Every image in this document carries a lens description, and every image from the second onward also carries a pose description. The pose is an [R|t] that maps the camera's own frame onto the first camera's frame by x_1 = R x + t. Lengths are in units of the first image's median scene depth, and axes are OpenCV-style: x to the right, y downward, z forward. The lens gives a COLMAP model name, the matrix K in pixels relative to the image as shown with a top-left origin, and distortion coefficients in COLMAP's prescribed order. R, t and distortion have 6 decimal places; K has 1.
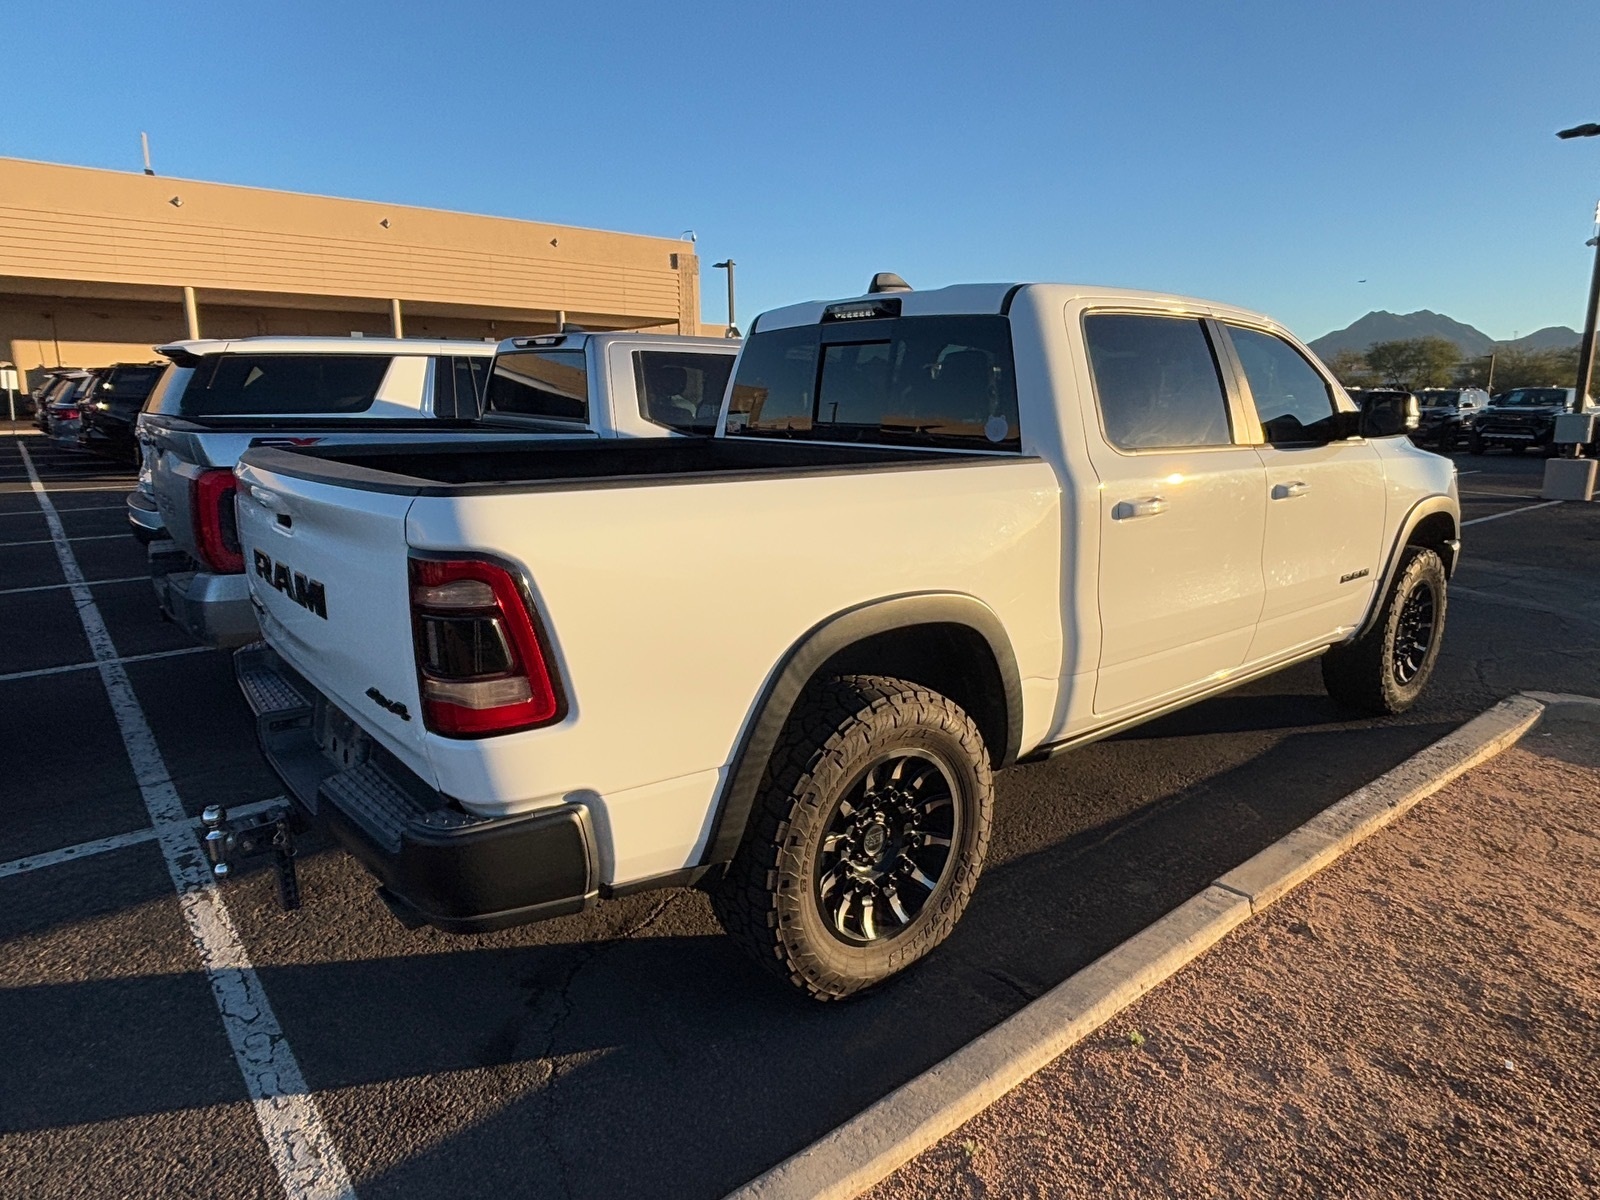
lens RADIAL K [[945.9, 0, 795.0], [0, 945.9, 586.9], [0, 0, 1]] dist [0.000659, 0.000961]
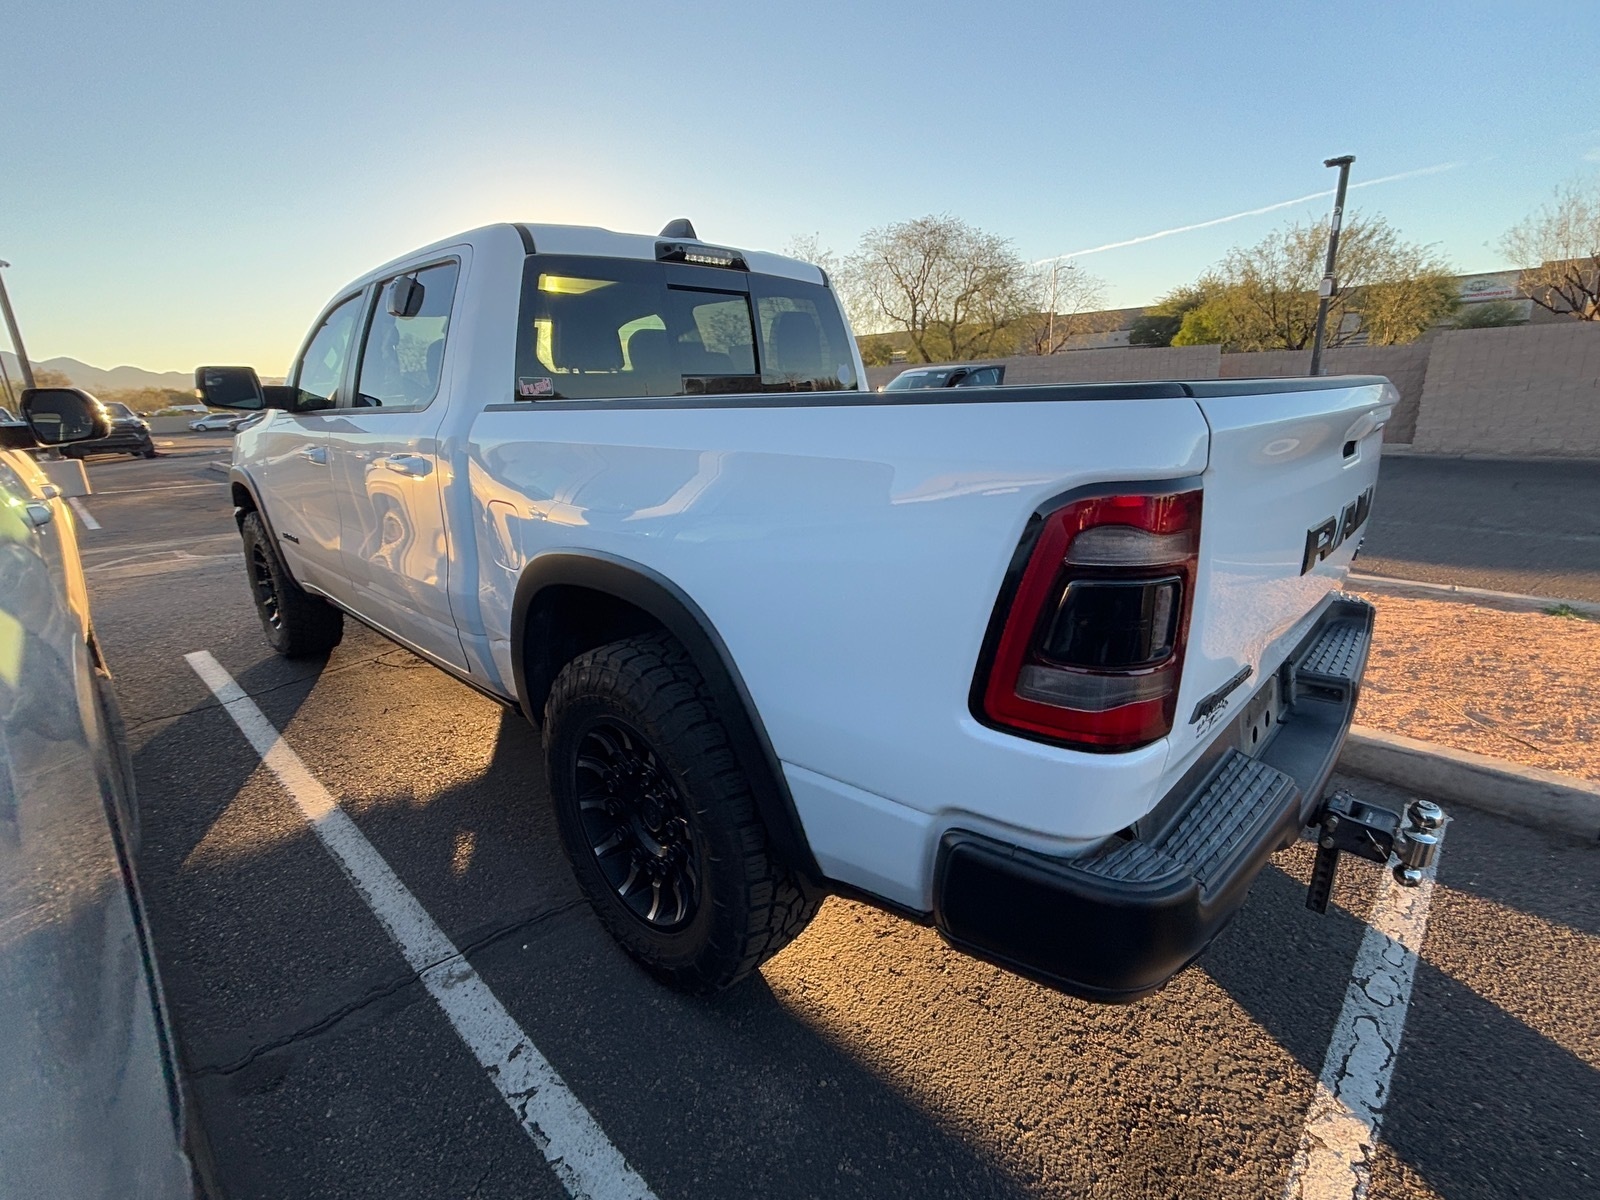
lens RADIAL K [[736.9, 0, 800.7], [0, 736.9, 598.5], [0, 0, 1]] dist [-0.000782, 0.000059]
pose [[-0.110100, -0.250173, 0.961921, -1.033589], [0.237297, 0.933200, 0.269864, -0.194430], [-0.965178, 0.257973, -0.043380, 1.387440]]
